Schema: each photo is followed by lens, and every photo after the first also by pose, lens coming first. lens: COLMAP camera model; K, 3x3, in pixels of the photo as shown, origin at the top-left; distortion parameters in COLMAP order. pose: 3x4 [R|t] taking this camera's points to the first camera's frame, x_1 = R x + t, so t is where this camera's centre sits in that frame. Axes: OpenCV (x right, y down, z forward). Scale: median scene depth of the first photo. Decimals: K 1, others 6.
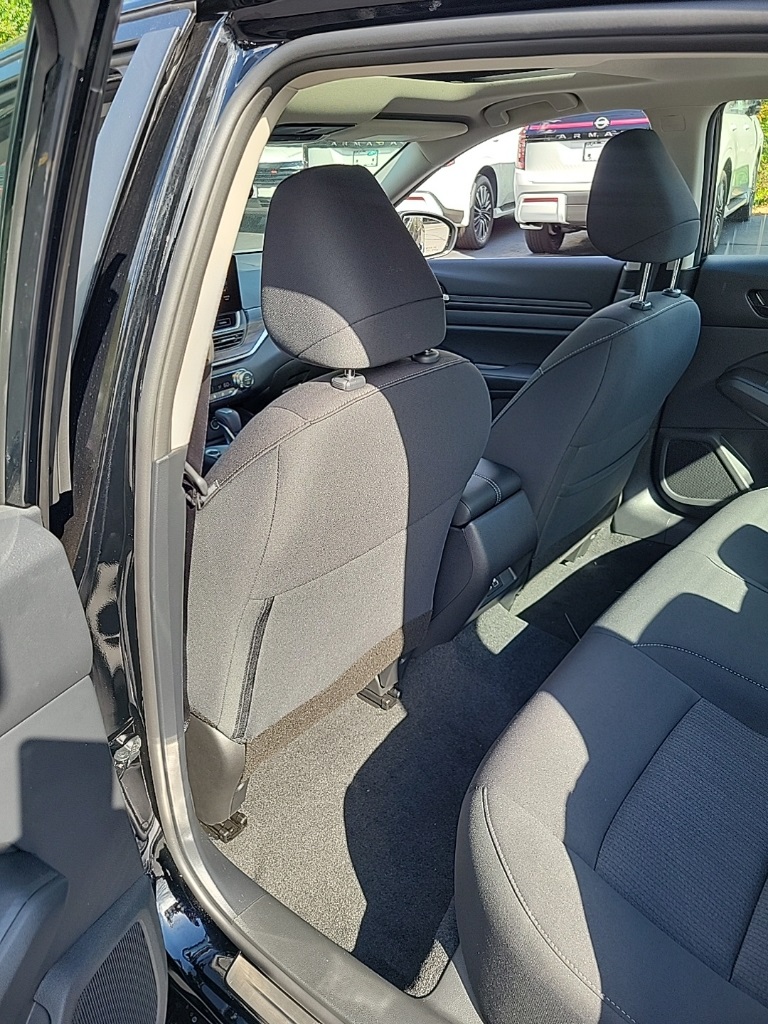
lens RADIAL K [[781.2, 0, 384.1], [0, 781.2, 492.3], [0, 0, 1]] dist [-0.007436, -0.003786]
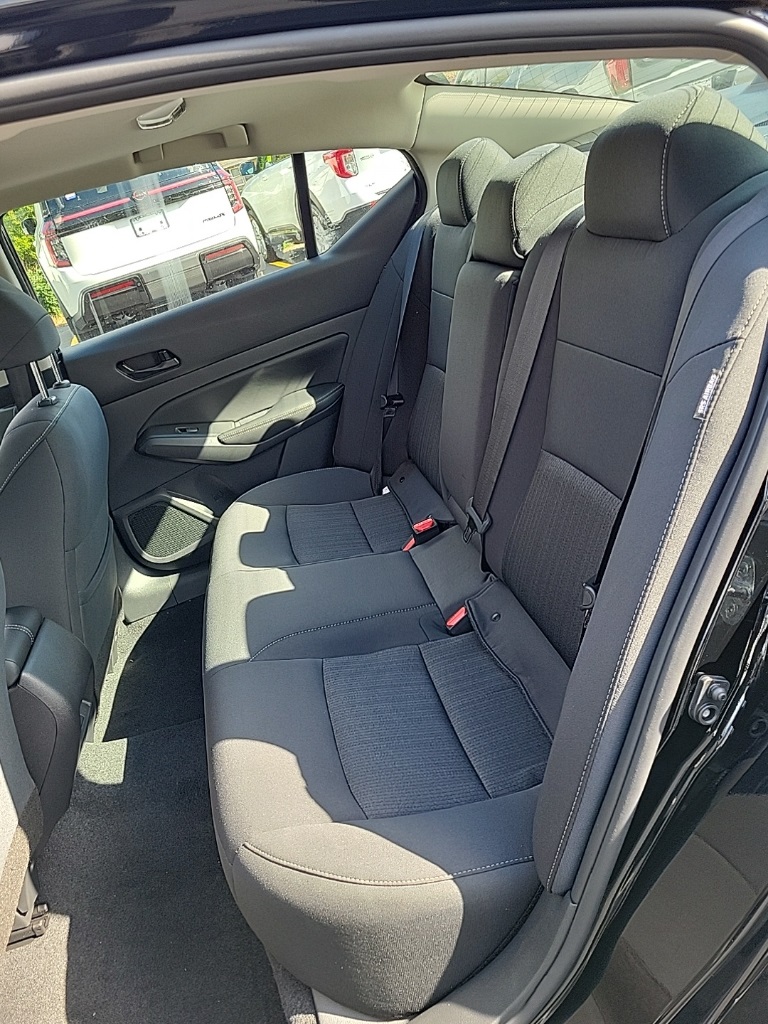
lens RADIAL K [[778.3, 0, 421.8], [0, 778.3, 512.1], [0, 0, 1]] dist [-0.003539, -0.000598]
pose [[0.552331, -0.436886, 0.709972, -0.171257], [0.528475, 0.842166, 0.107099, 0.027427], [-0.644705, 0.316048, 0.696038, 0.031296]]
